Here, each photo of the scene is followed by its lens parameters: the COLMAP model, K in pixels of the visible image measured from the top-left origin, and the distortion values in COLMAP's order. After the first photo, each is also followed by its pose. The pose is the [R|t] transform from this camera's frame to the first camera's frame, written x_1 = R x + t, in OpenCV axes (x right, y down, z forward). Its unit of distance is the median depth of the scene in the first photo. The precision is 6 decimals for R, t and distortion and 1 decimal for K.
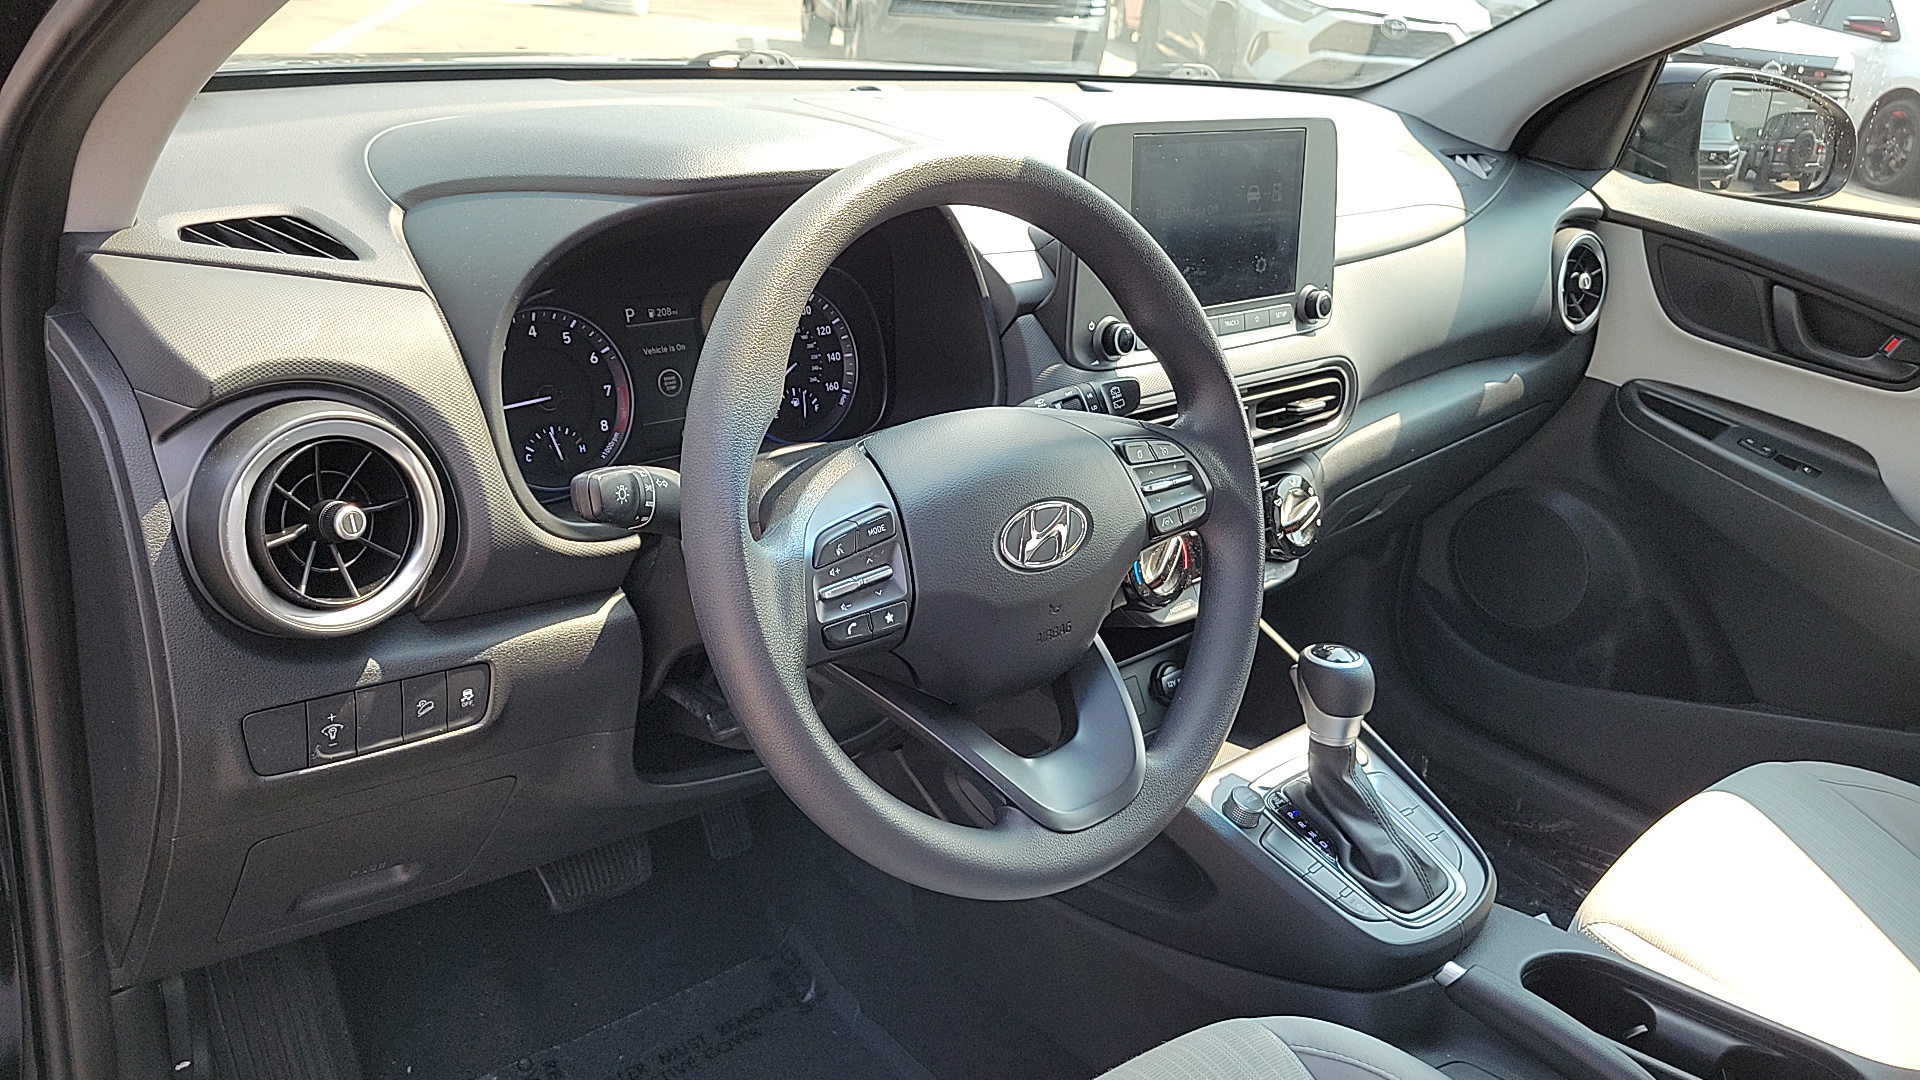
lens RADIAL K [[1457.0, 0, 949.9], [0, 1457.0, 530.5], [0, 0, 1]] dist [0.017953, -0.003665]
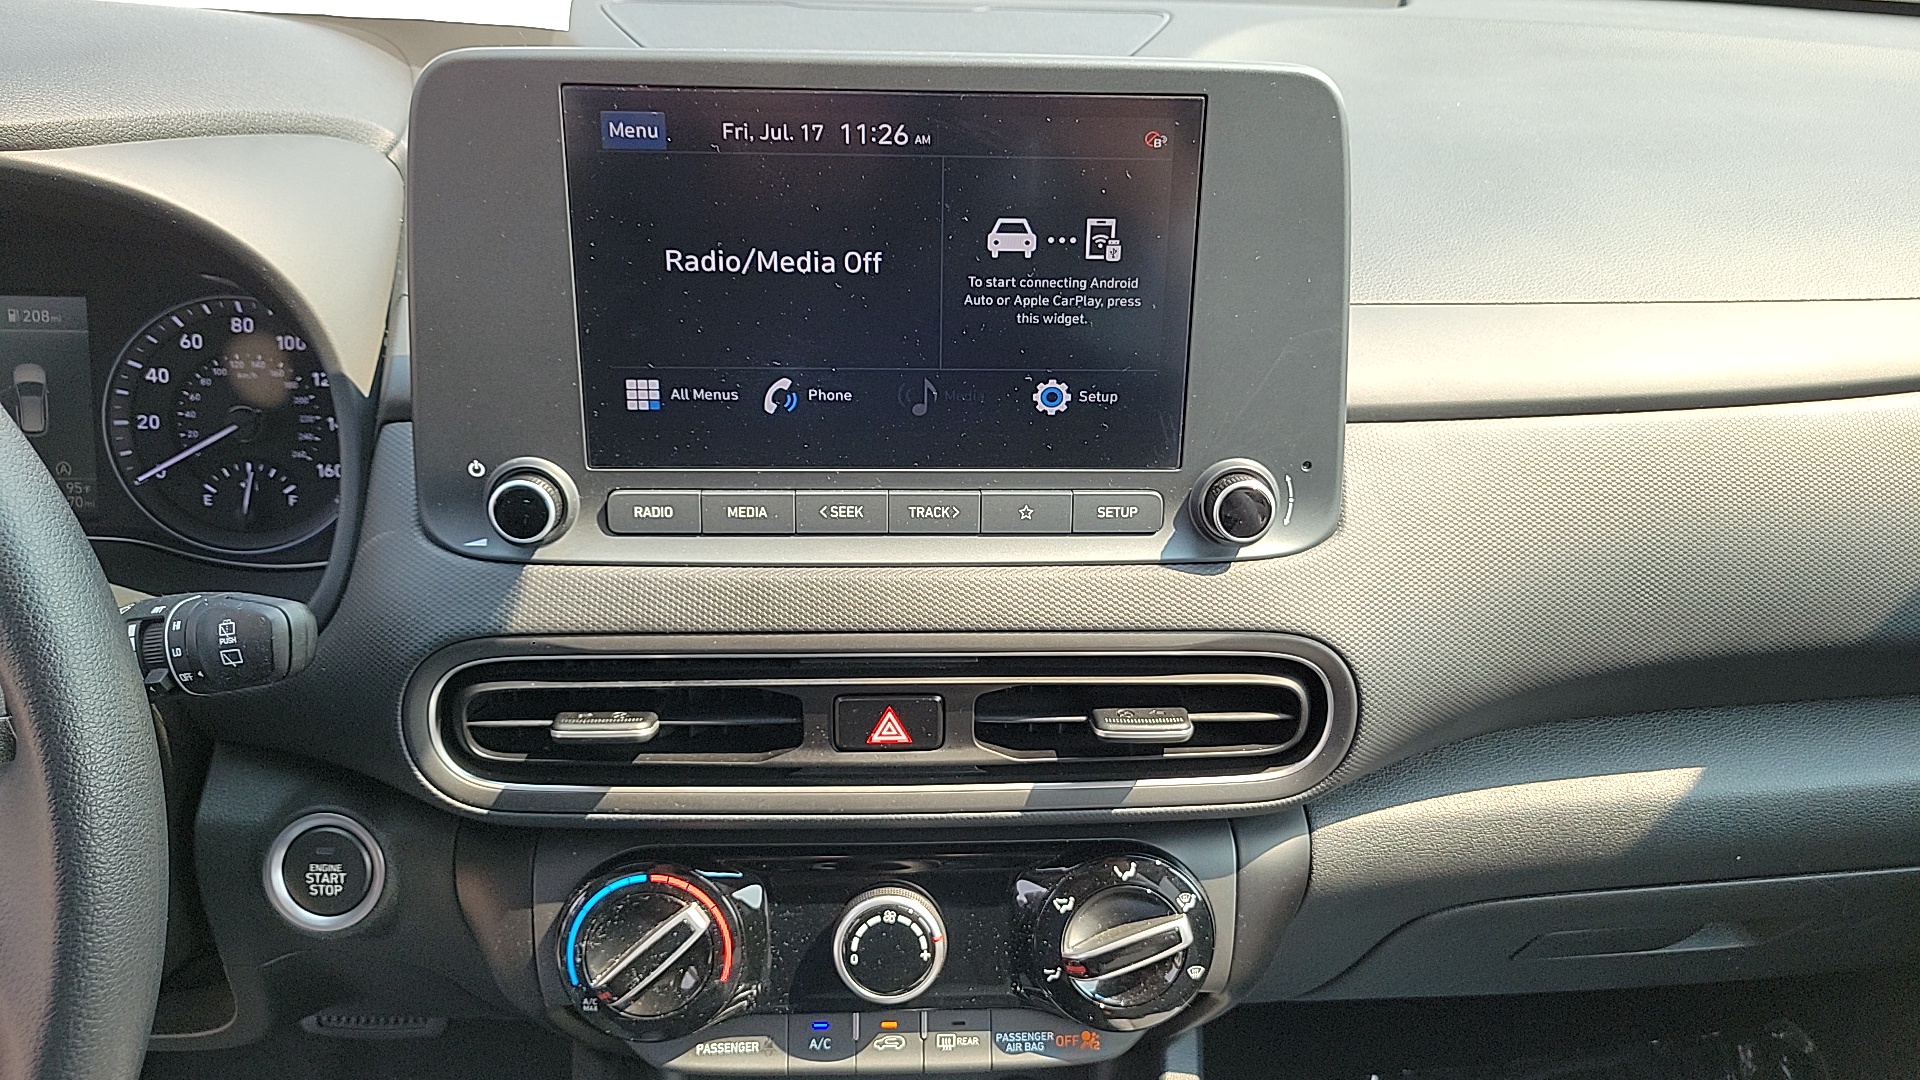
lens RADIAL K [[1474.7, 0, 983.5], [0, 1474.7, 513.6], [0, 0, 1]] dist [0.009748, 0.002054]
pose [[0.769061, 0.227000, -0.597508, 0.503362], [-0.204630, 0.973051, 0.106291, -0.202815], [0.605534, 0.040524, 0.794787, 0.672075]]
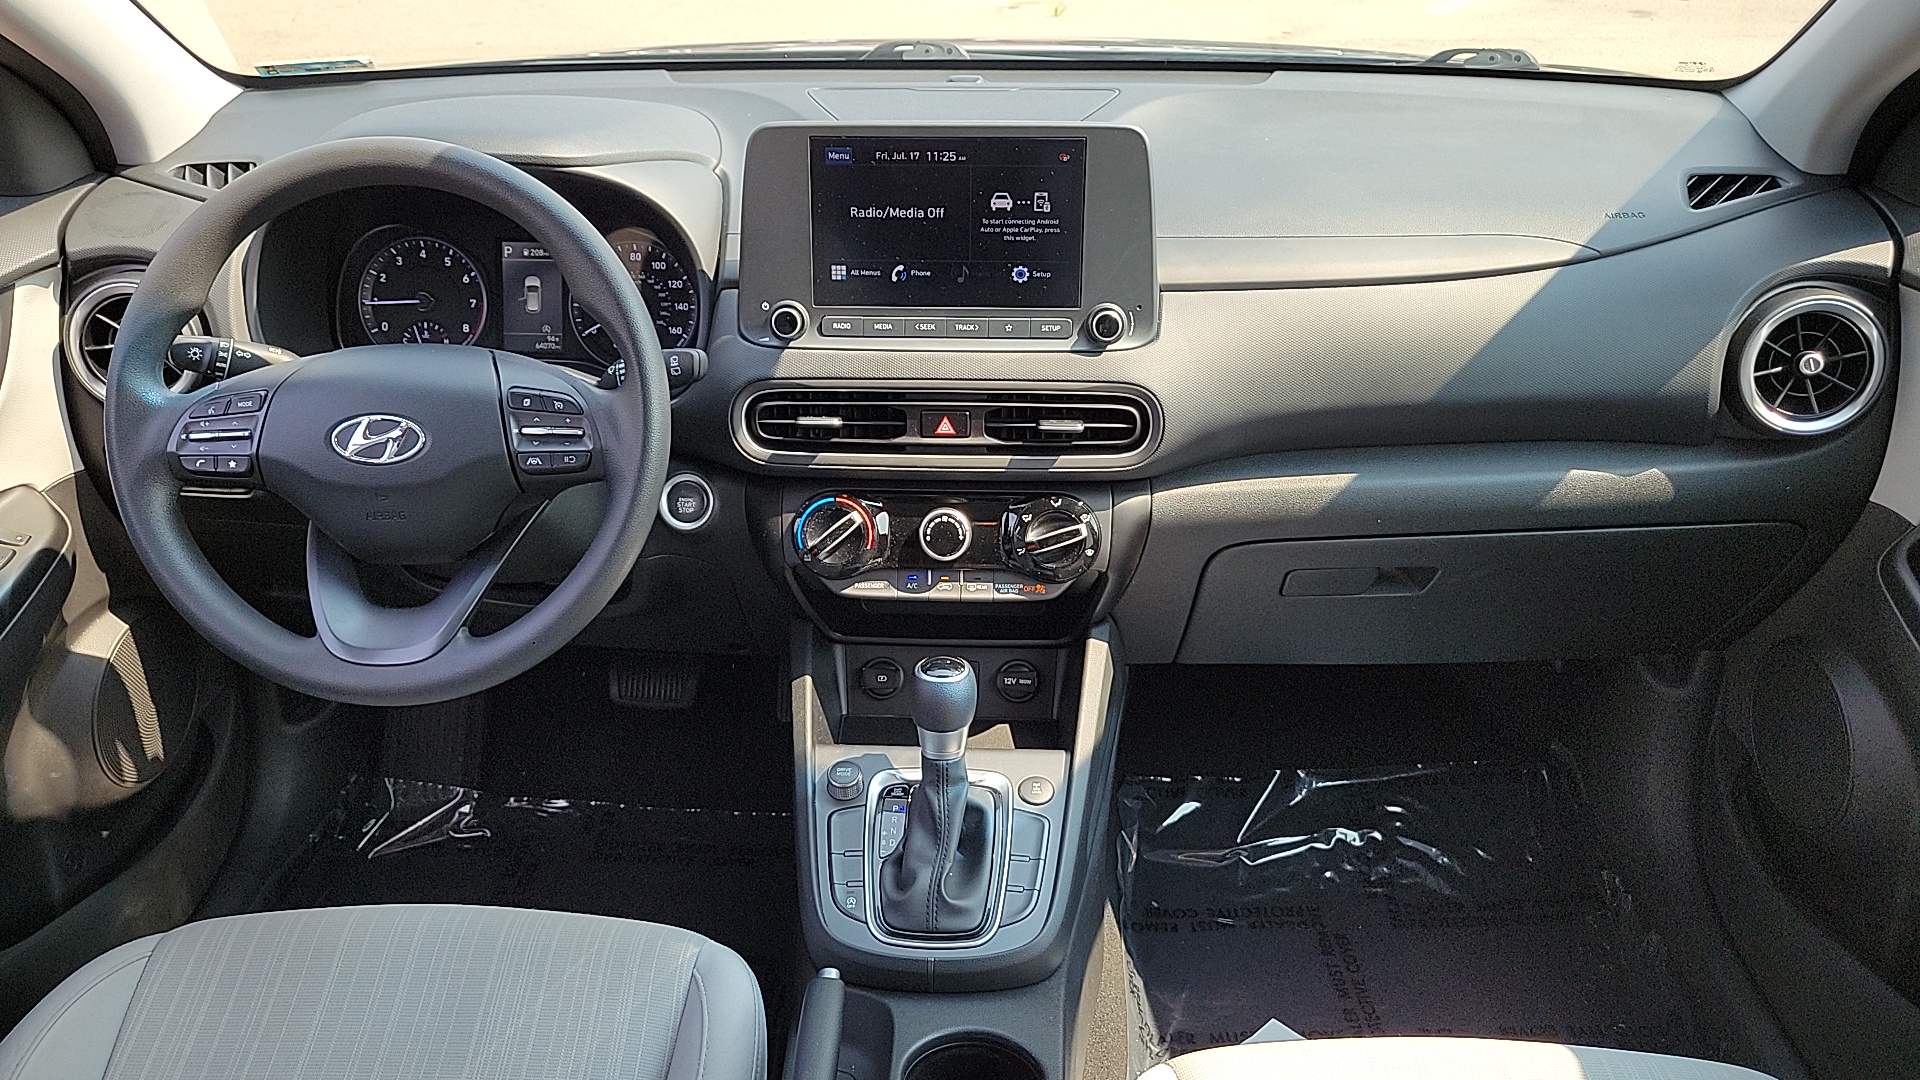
lens RADIAL K [[1457.0, 0, 949.9], [0, 1457.0, 530.5], [0, 0, 1]] dist [0.017953, -0.003665]
pose [[0.698568, 0.232125, -0.676846, 0.940774], [-0.209698, 0.970800, 0.116509, -0.126316], [0.684127, 0.060544, 0.726846, 0.280758]]
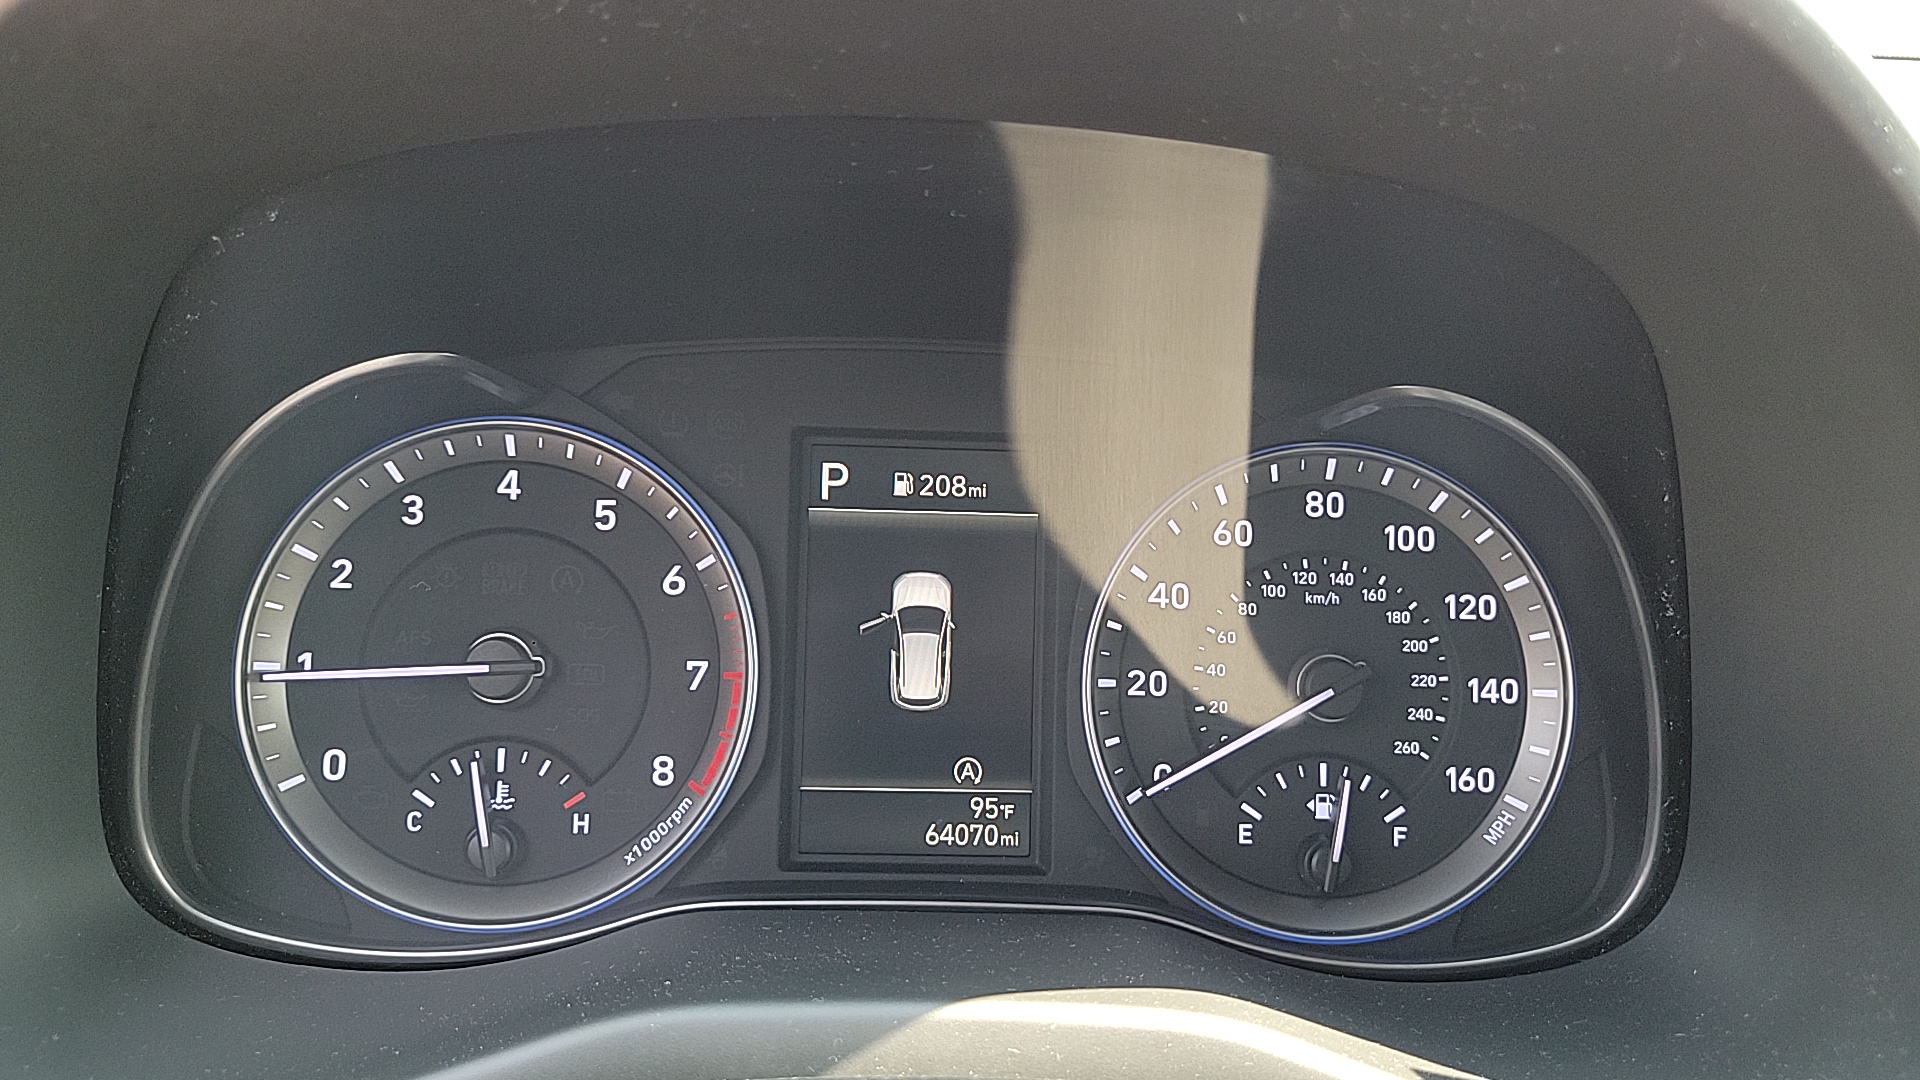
lens RADIAL K [[1471.7, 0, 949.7], [0, 1471.7, 544.9], [0, 0, 1]] dist [0.009585, -0.003051]
pose [[0.764031, 0.117326, -0.634422, 0.031756], [-0.214338, 0.973635, -0.078069, -0.099065], [0.608536, 0.195627, 0.769034, 0.667637]]
